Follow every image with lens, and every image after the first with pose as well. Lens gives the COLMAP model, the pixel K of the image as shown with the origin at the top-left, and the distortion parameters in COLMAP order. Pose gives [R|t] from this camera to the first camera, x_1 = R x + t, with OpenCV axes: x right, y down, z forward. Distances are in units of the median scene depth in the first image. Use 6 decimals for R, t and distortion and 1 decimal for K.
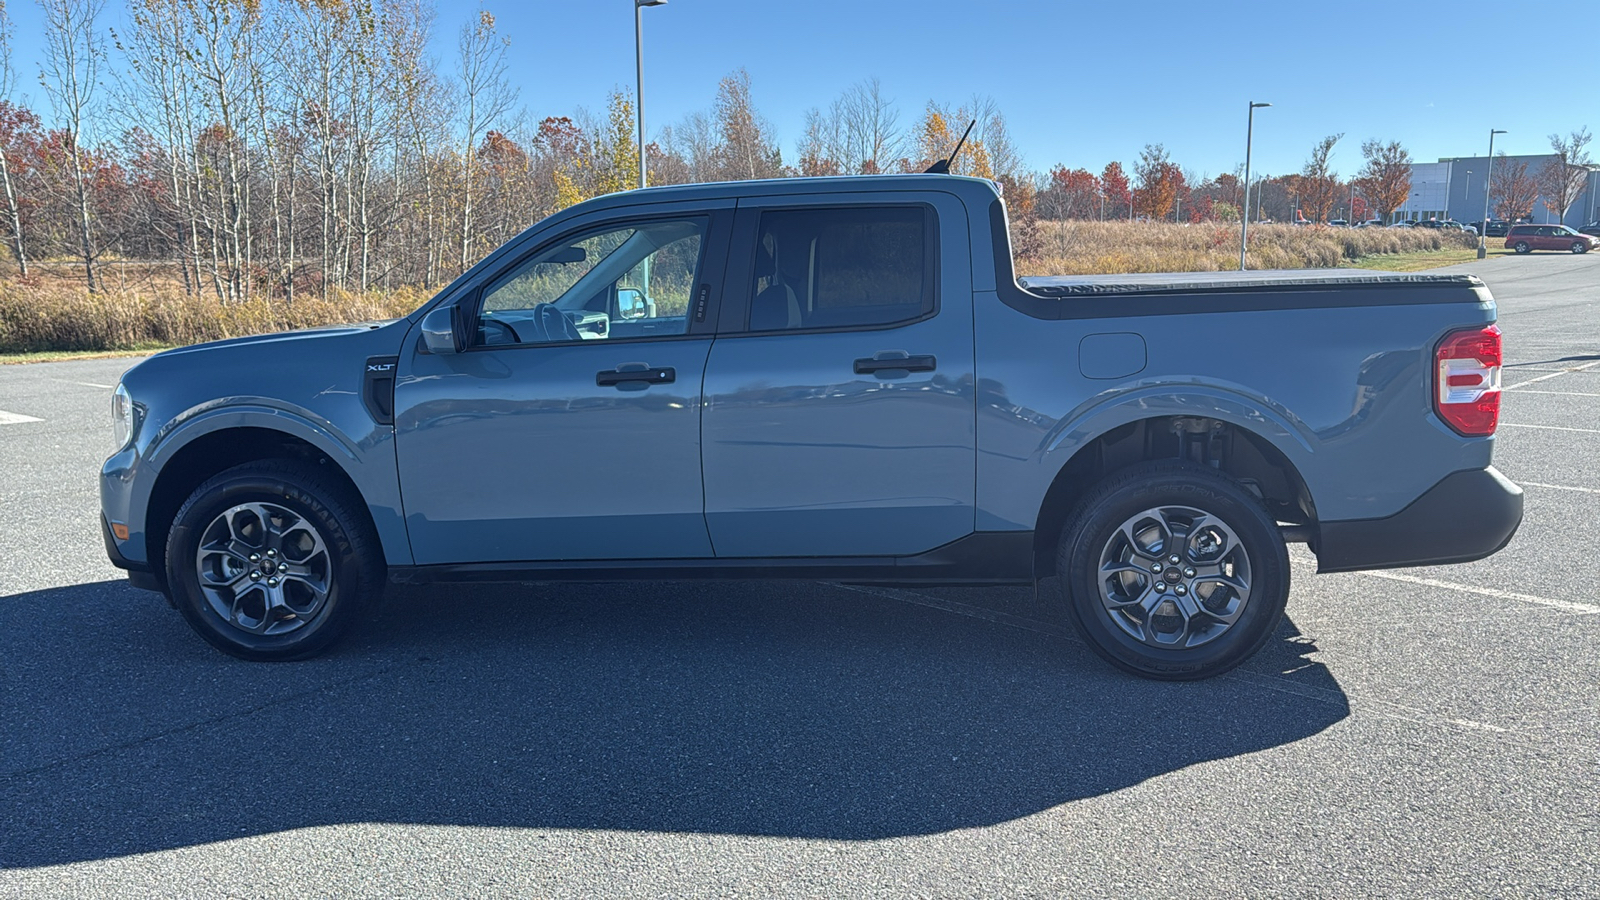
lens RADIAL K [[1264.6, 0, 835.1], [0, 1264.6, 430.0], [0, 0, 1]] dist [0.117538, -0.183208]
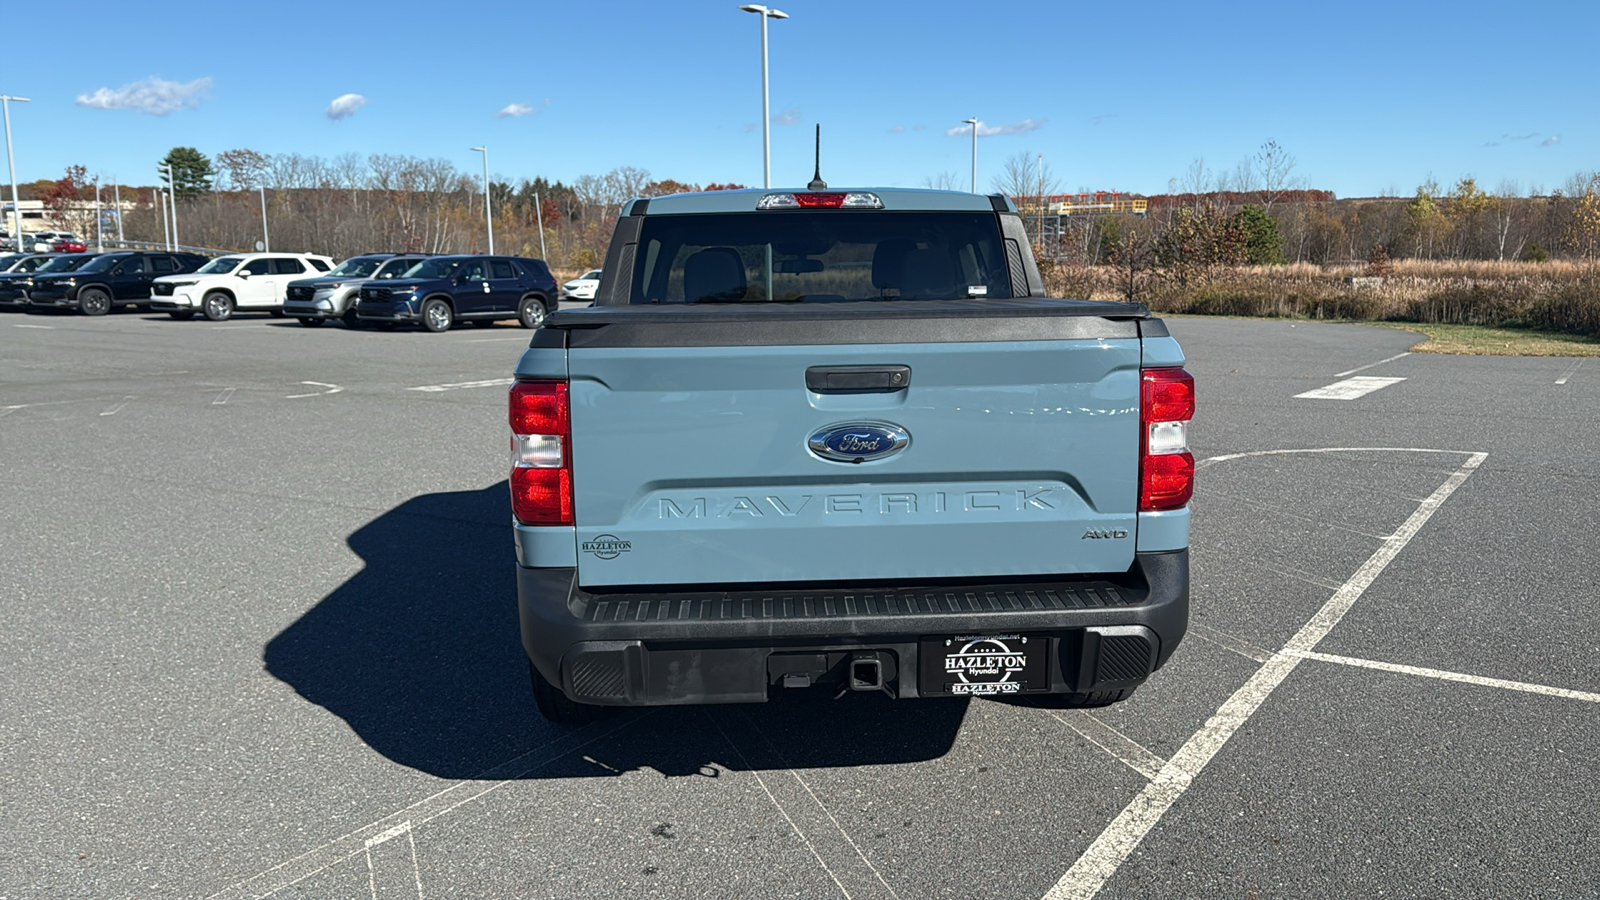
lens RADIAL K [[1264.6, 0, 829.6], [0, 1264.6, 465.6], [0, 0, 1]] dist [0.117538, -0.183208]
pose [[0.179527, 0.163652, -0.970045, 1.143953], [-0.128519, 0.981517, 0.141802, -0.144866], [0.975322, 0.099211, 0.197241, 0.934172]]
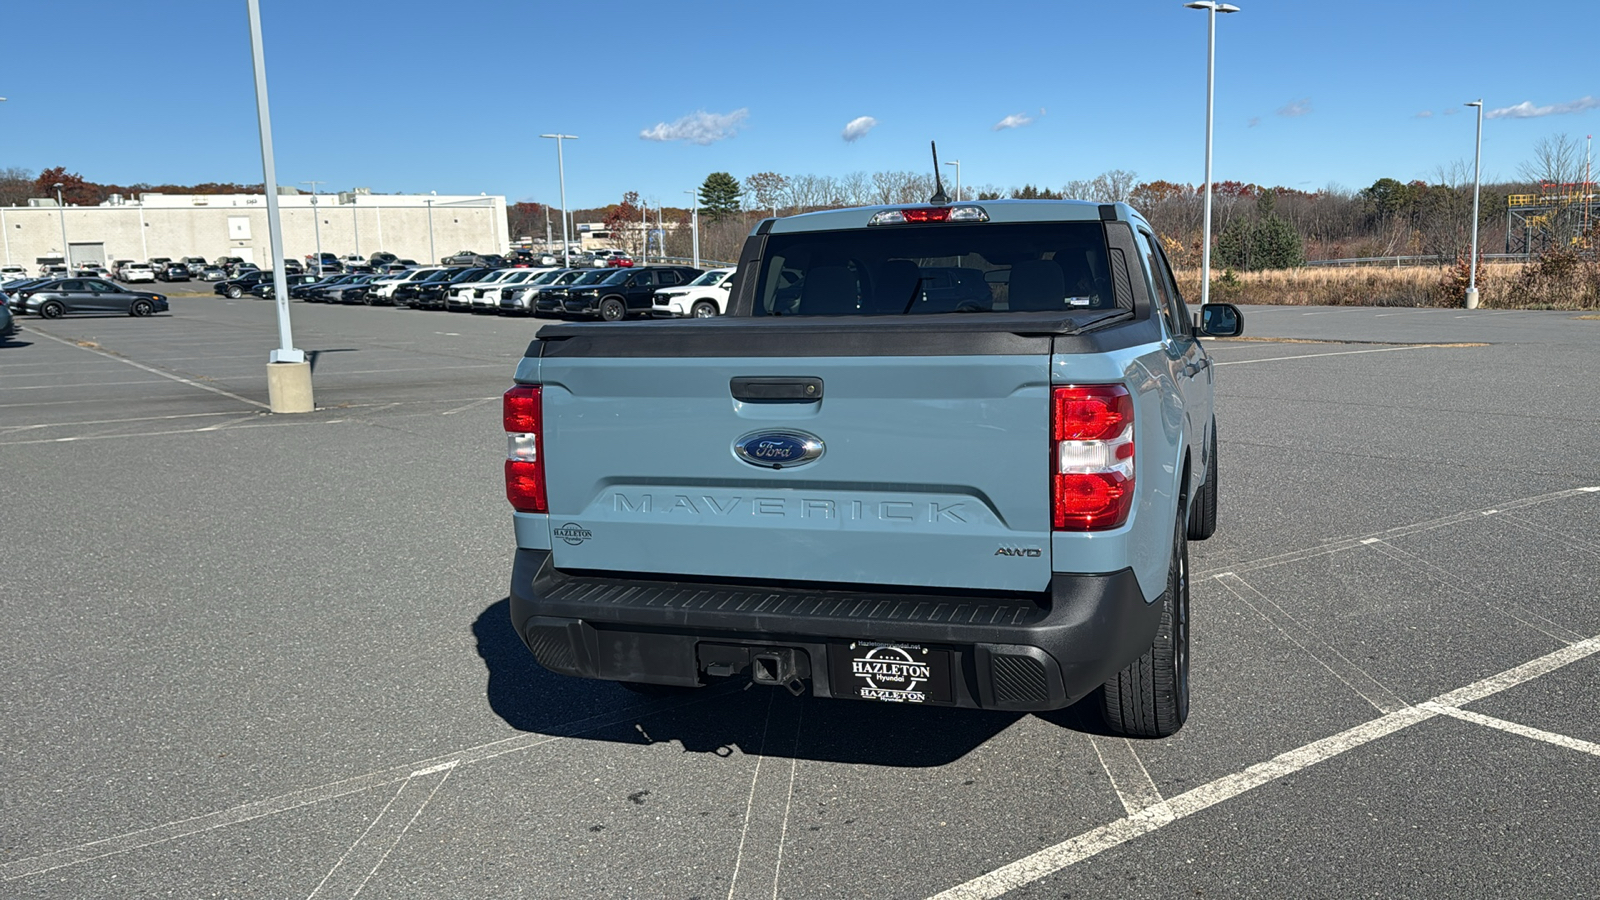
lens RADIAL K [[1264.6, 0, 843.5], [0, 1264.6, 444.3], [0, 0, 1]] dist [0.117538, -0.183208]
pose [[-0.180175, 0.144297, -0.972993, 1.178565], [-0.111930, 0.979748, 0.166026, -0.188516], [0.977245, 0.138821, -0.160375, 1.227374]]
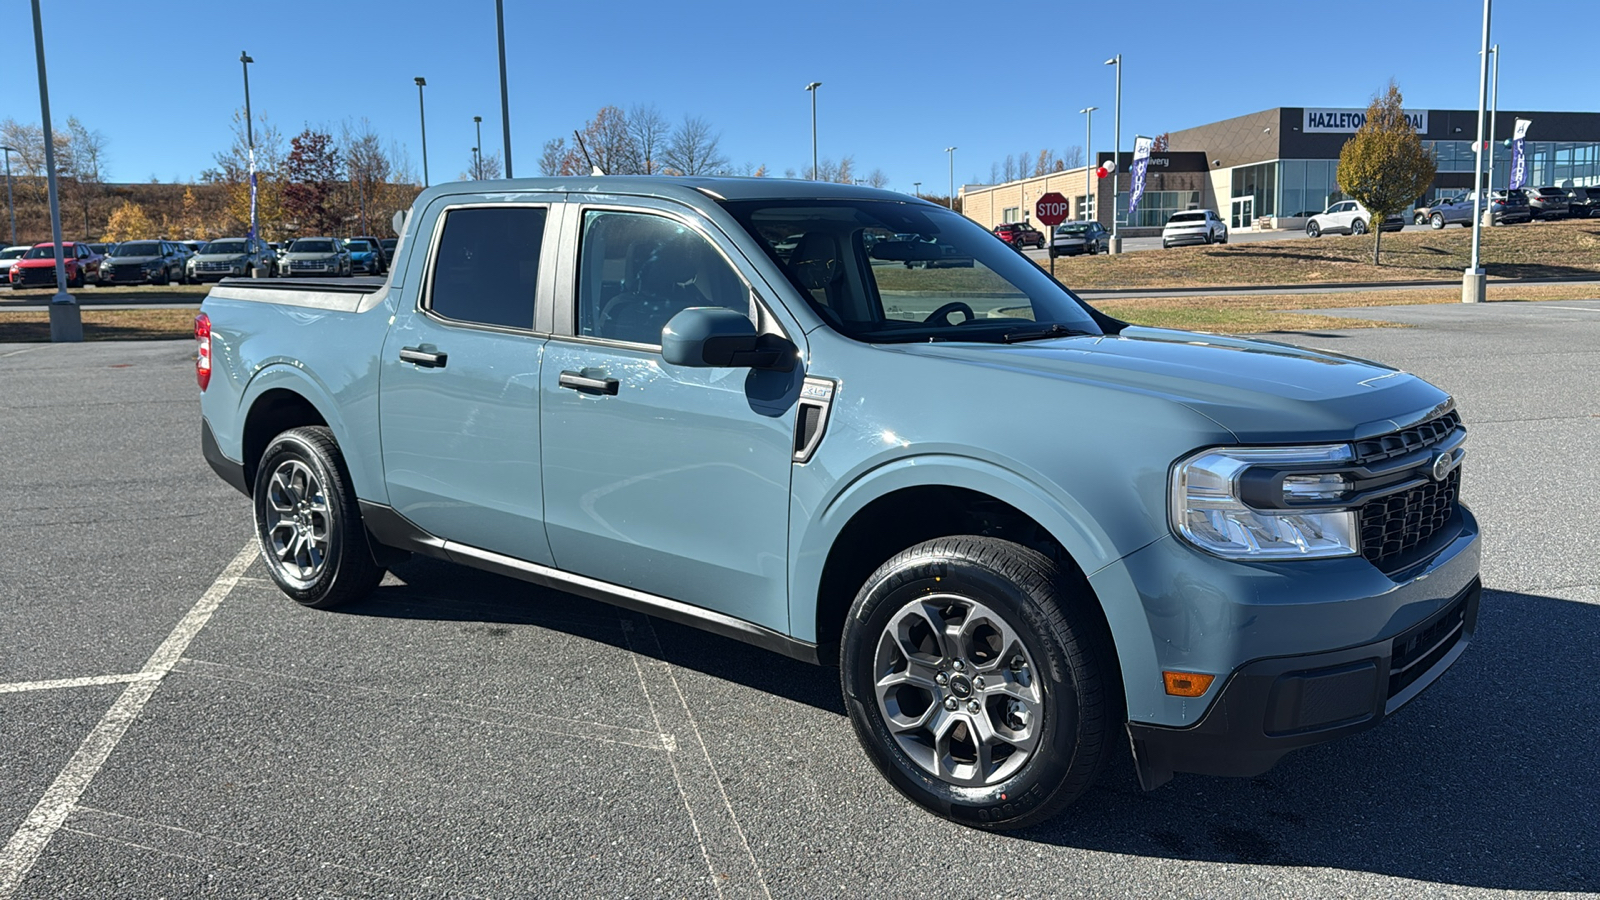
lens RADIAL K [[1264.6, 0, 825.2], [0, 1264.6, 447.9], [0, 0, 1]] dist [0.117538, -0.183208]
pose [[-0.846710, -0.058280, 0.528853, -0.703180], [0.089998, 0.963971, 0.250320, -0.259346], [-0.524387, 0.259545, -0.810959, 1.994591]]
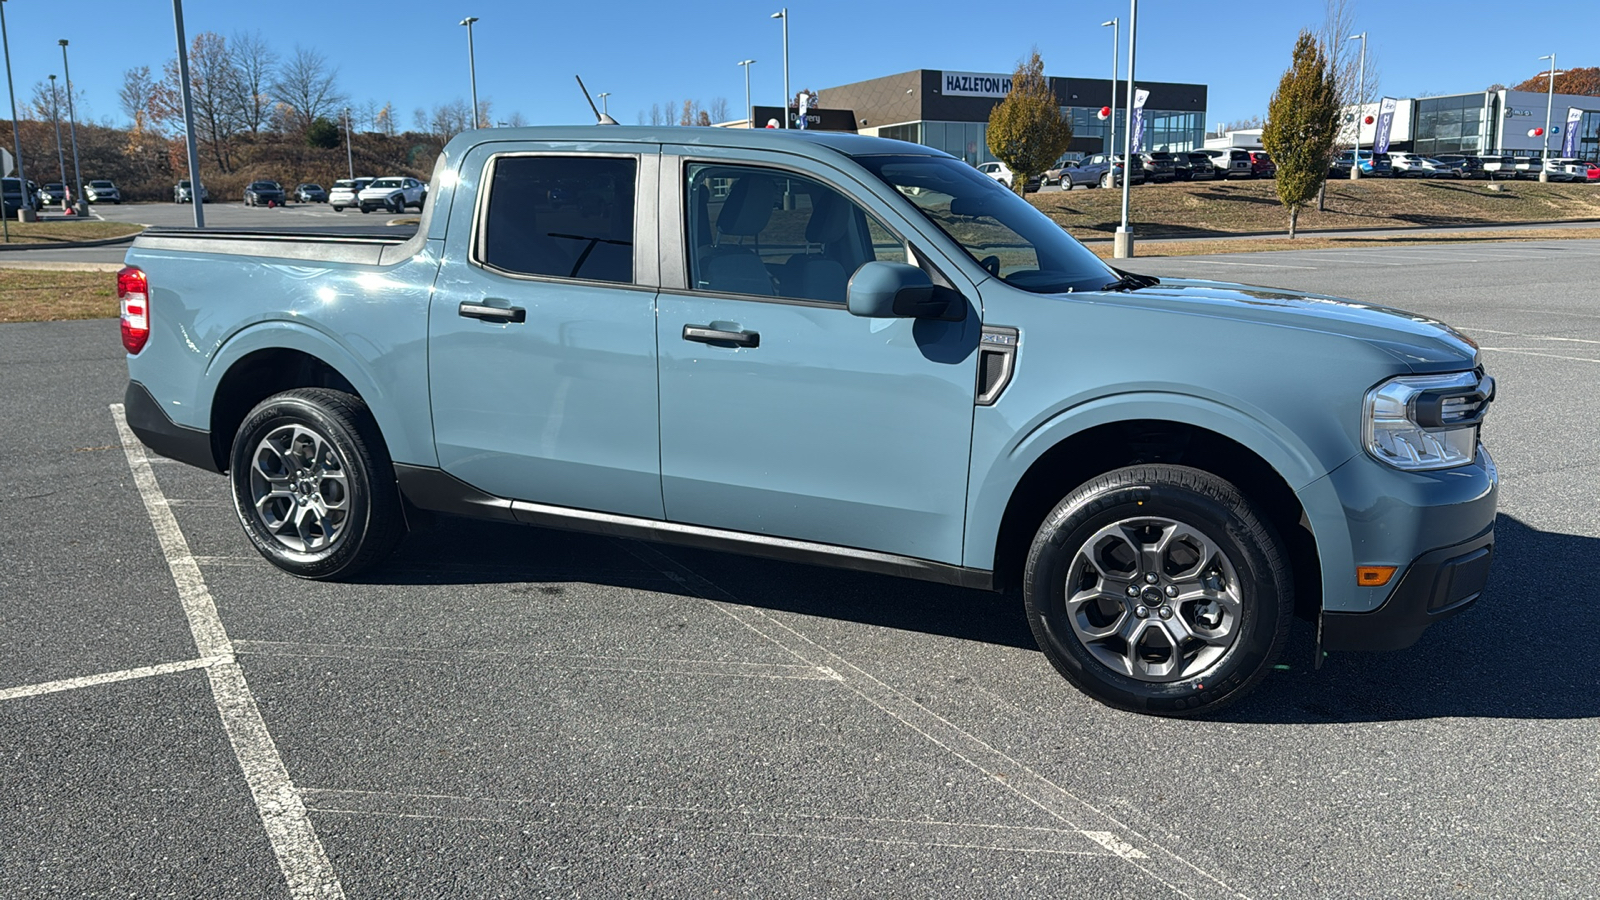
lens RADIAL K [[1264.6, 0, 834.2], [0, 1264.6, 478.2], [0, 0, 1]] dist [0.117538, -0.183208]
pose [[-0.961260, -0.046413, 0.271708, -0.422475], [0.046523, 0.944262, 0.325890, -0.290049], [-0.271690, 0.325906, -0.905522, 2.175847]]
